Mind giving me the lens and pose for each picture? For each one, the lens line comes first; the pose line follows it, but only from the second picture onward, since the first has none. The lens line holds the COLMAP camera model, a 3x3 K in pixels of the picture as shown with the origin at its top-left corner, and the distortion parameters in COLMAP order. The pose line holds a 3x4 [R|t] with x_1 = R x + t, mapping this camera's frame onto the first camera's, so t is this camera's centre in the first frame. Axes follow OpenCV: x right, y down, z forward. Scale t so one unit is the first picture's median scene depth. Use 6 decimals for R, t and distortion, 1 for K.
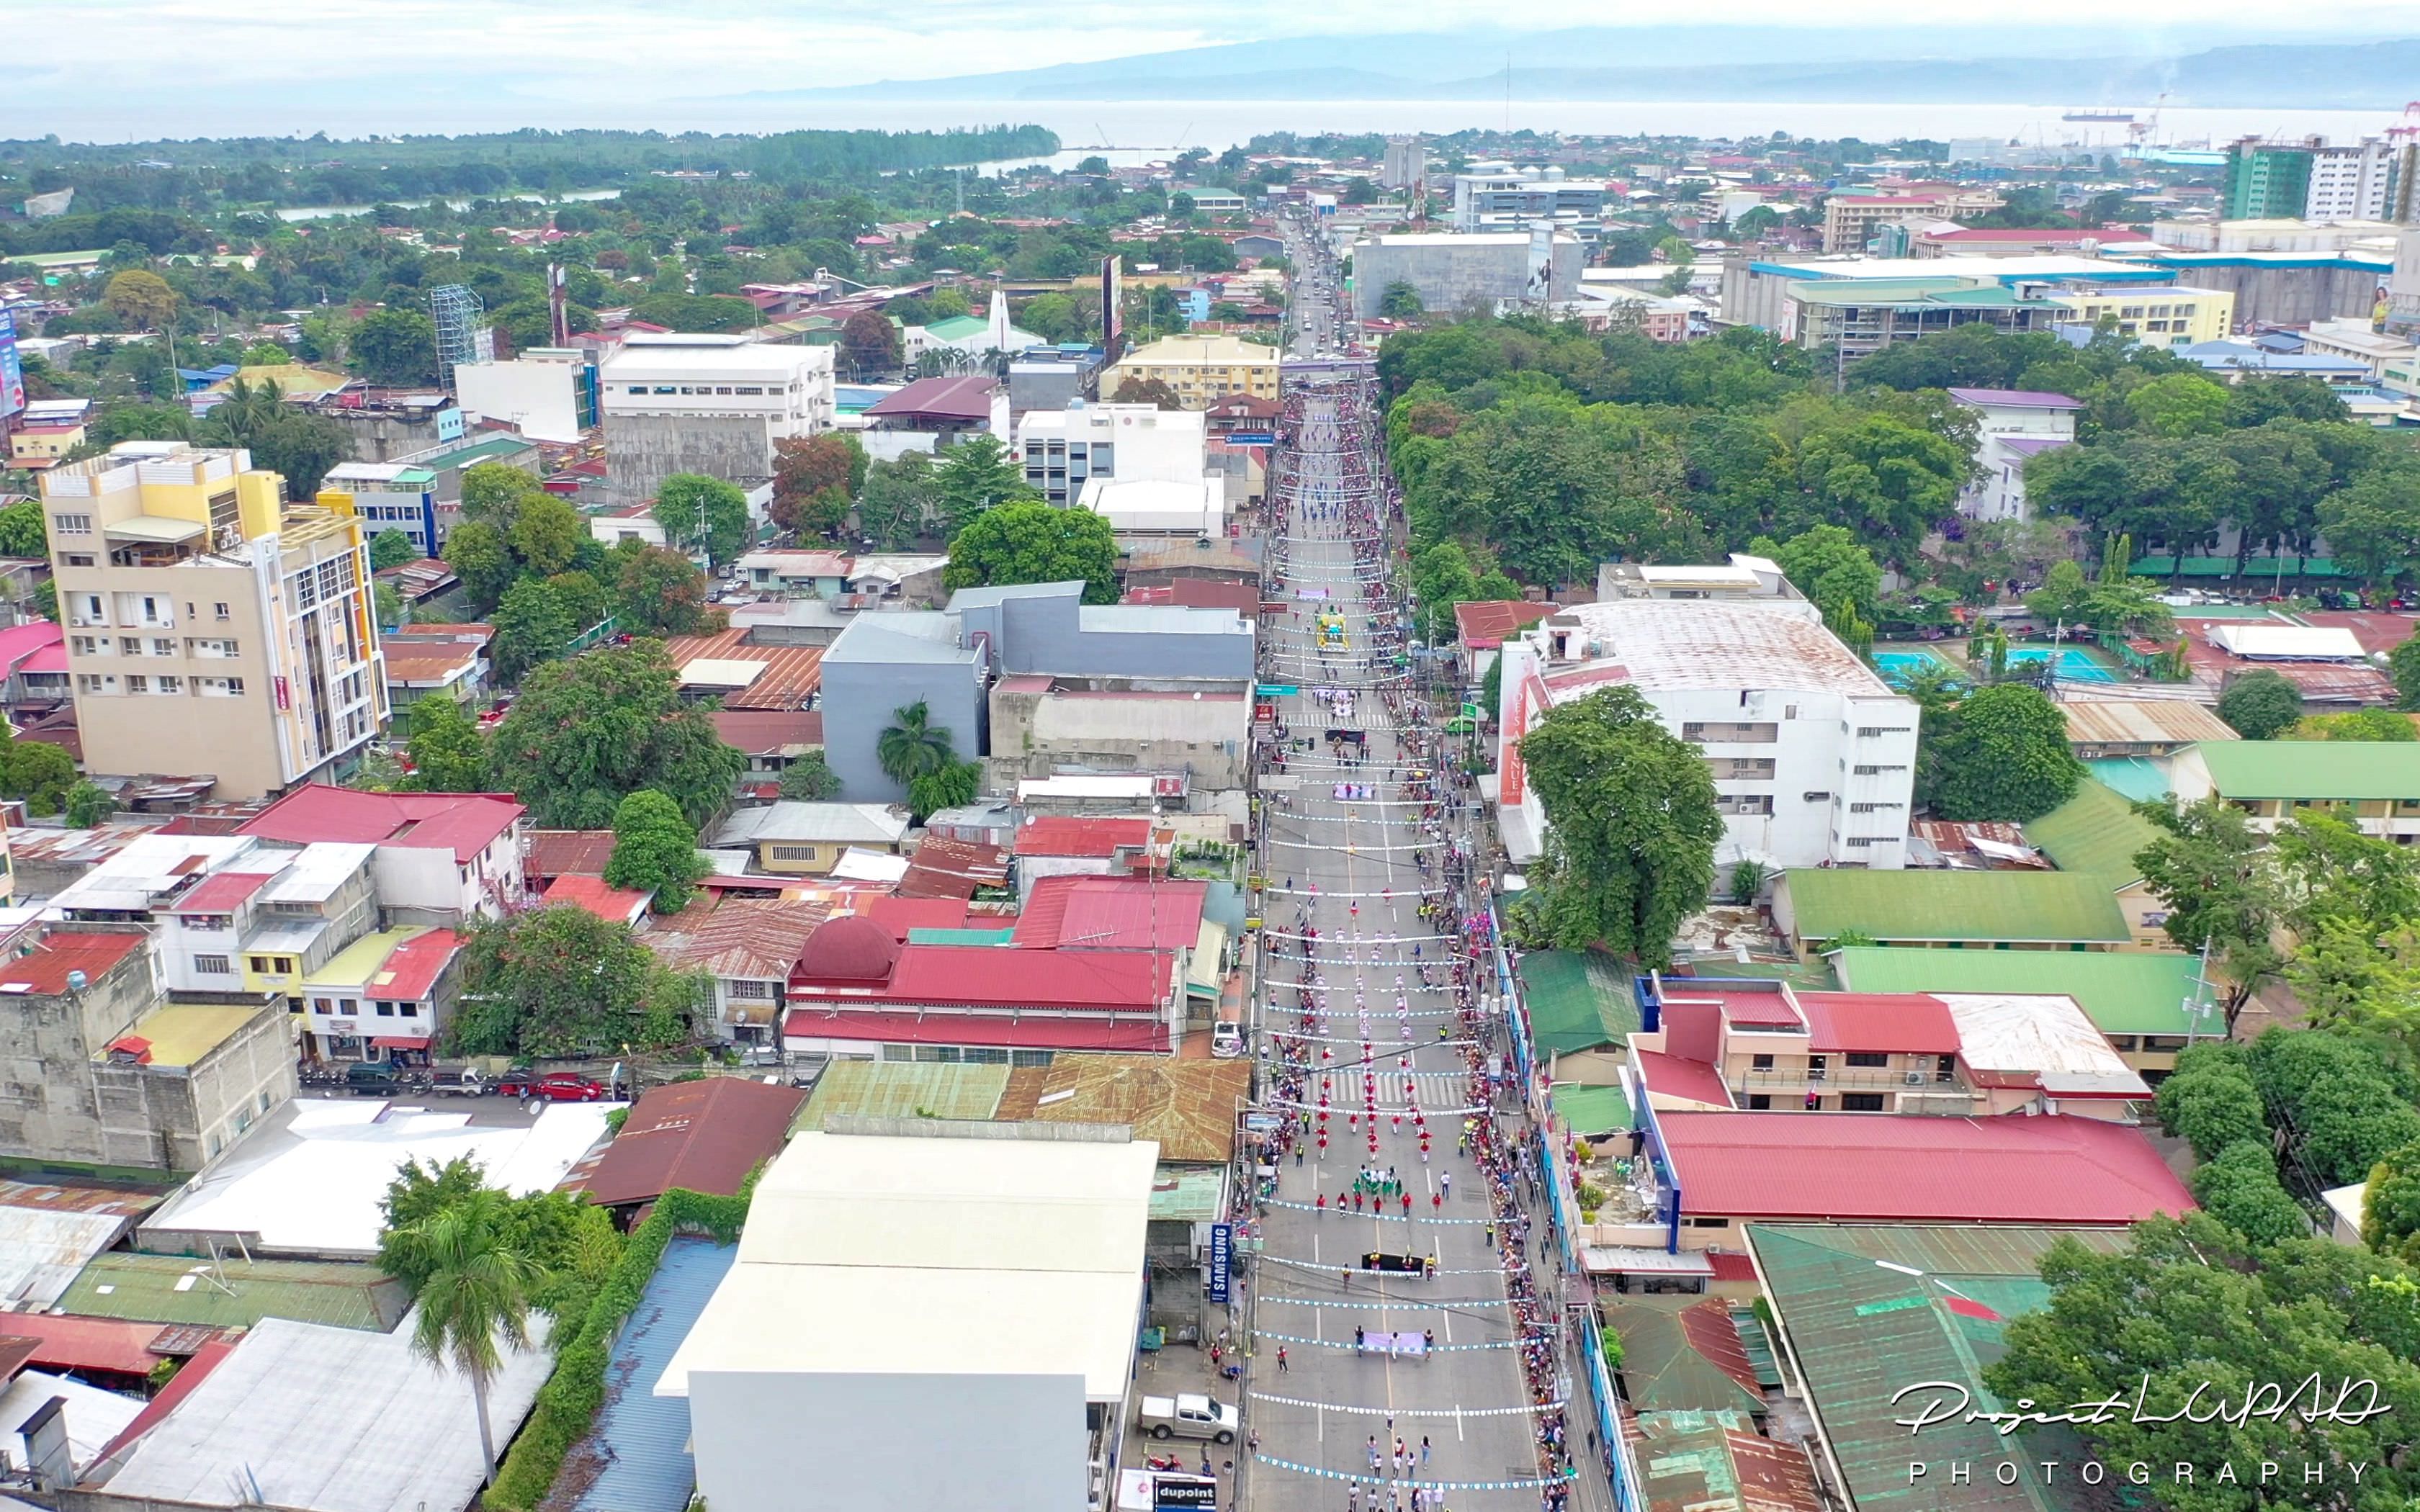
lens RADIAL K [[2132.7, 0, 1210.0], [0, 2132.7, 756.0], [0, 0, 1]] dist [-0.028248, 0.006014]
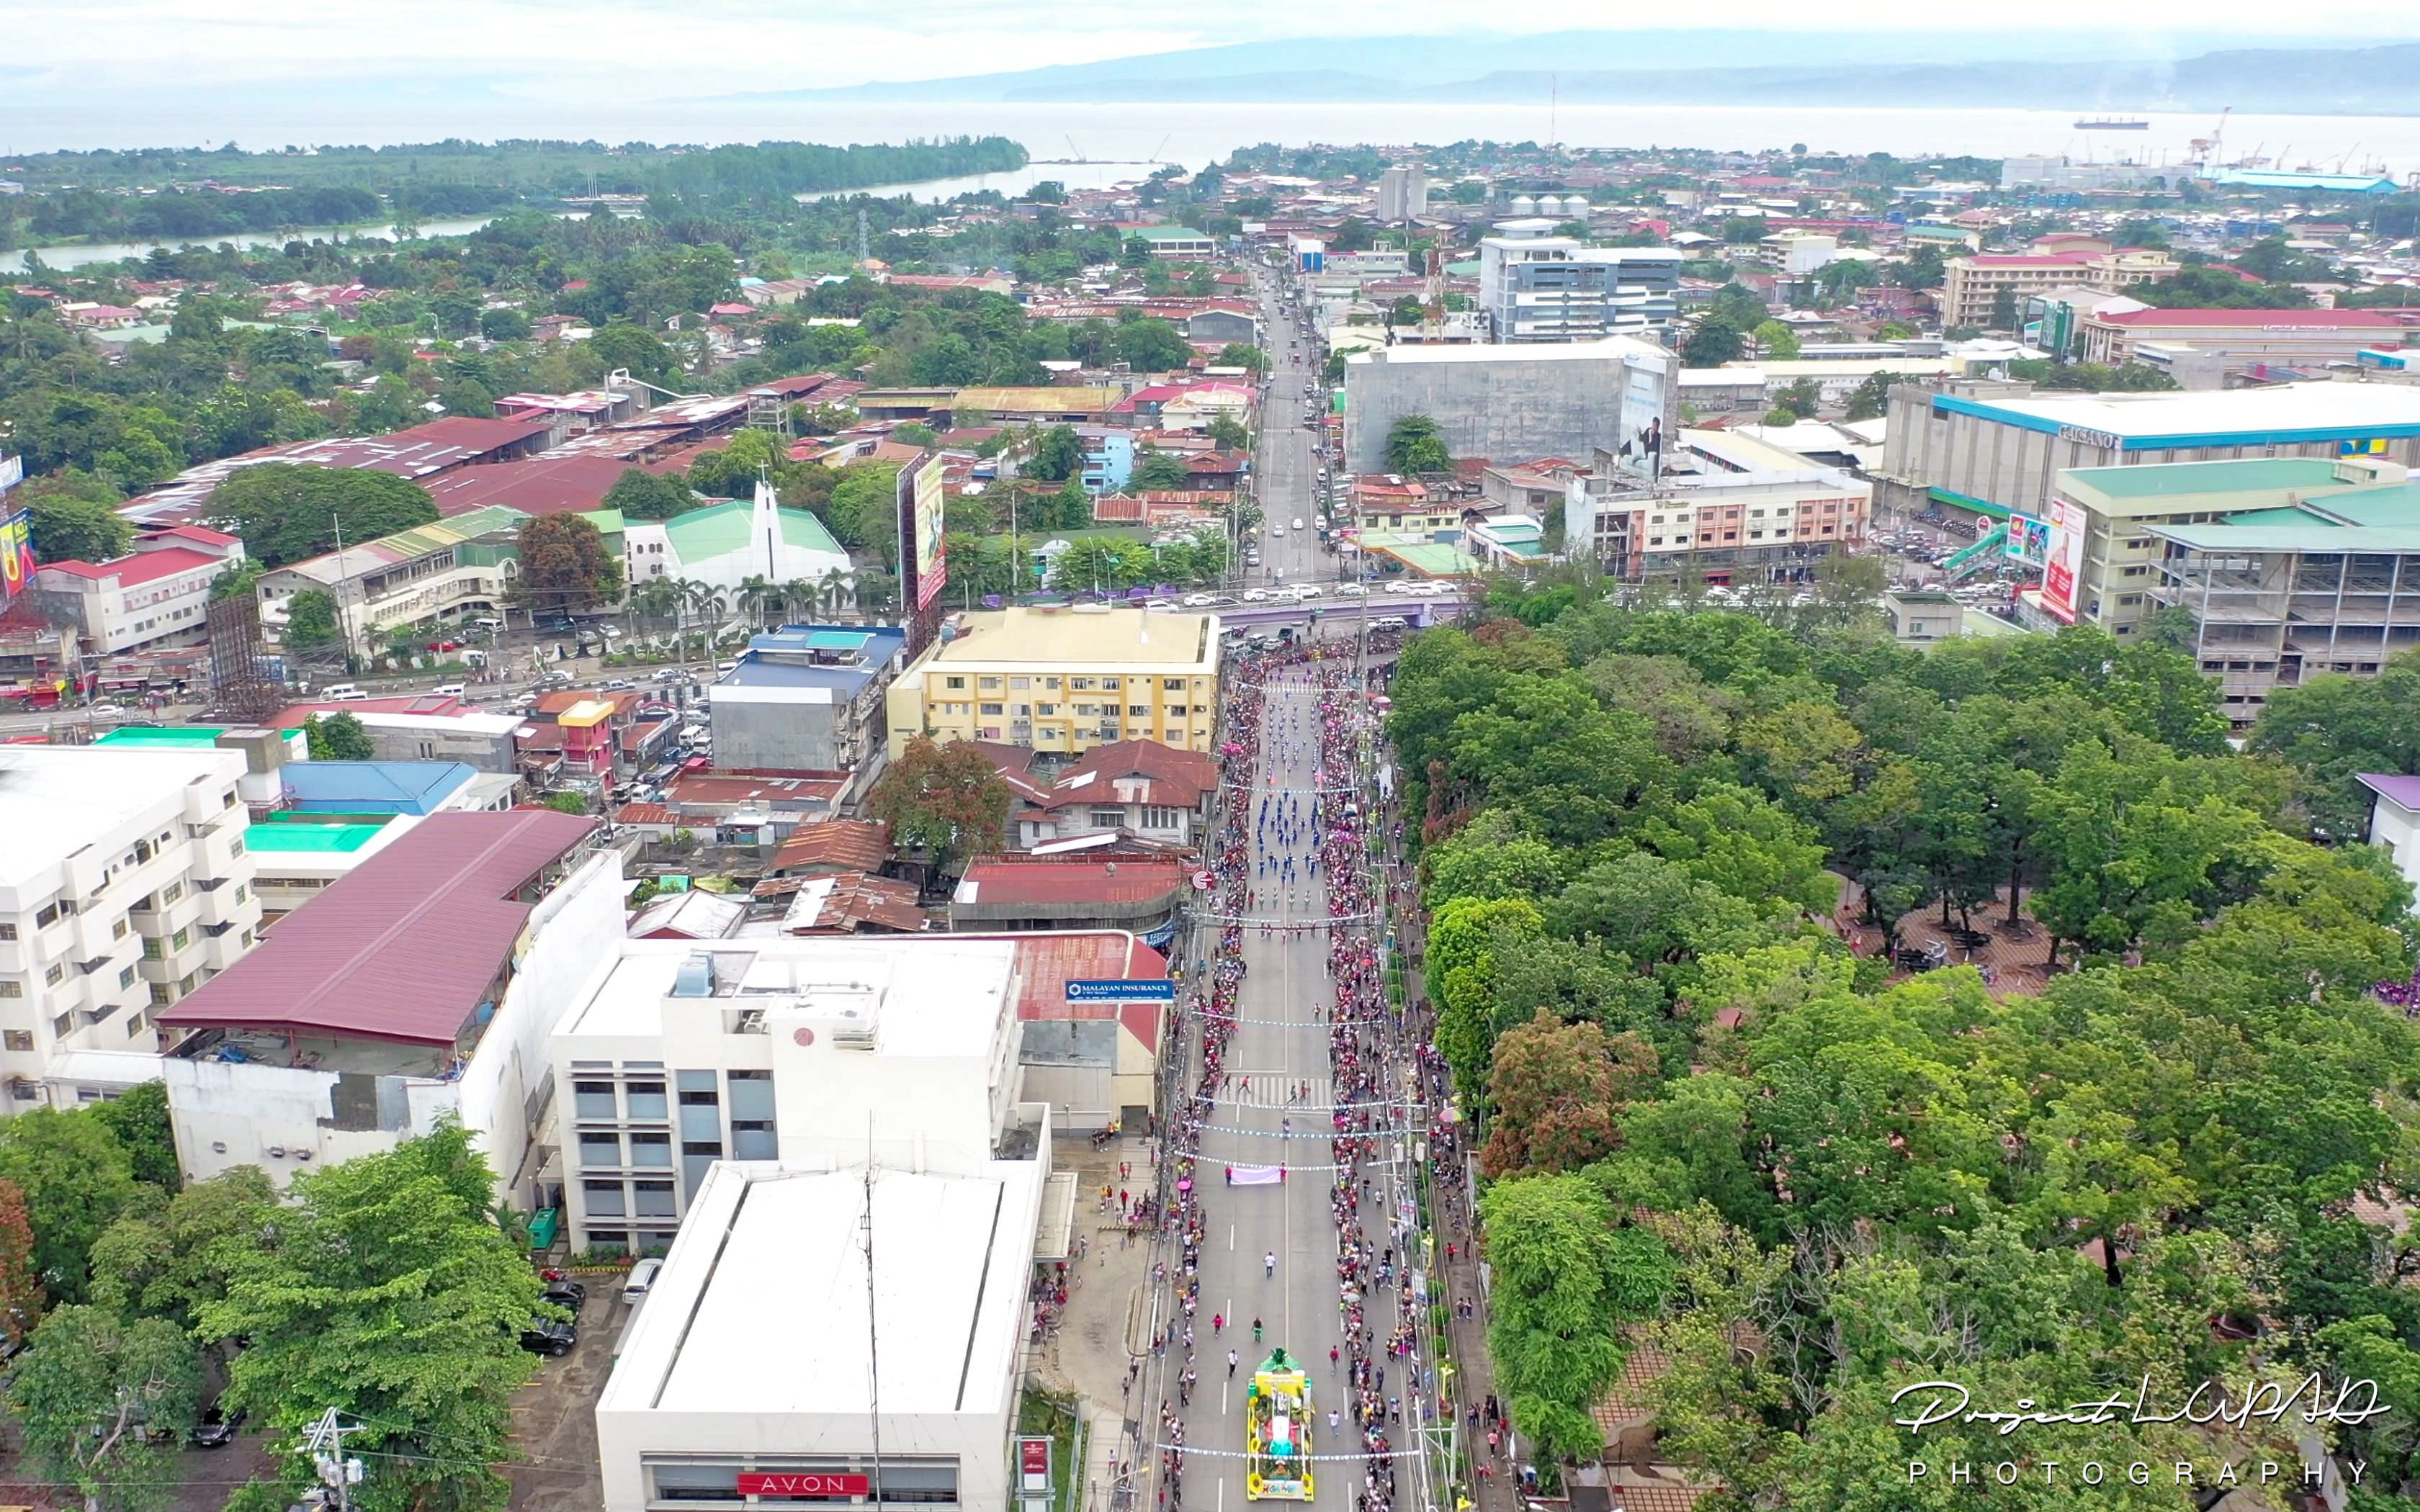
lens RADIAL K [[2132.7, 0, 1210.0], [0, 2132.7, 756.0], [0, 0, 1]] dist [-0.028248, 0.006014]
pose [[0.999987, 0.000124, 0.005106, 0.011398], [-0.000121, 1.000000, -0.000684, -0.064226], [-0.005106, 0.000683, 0.999987, 0.178987]]
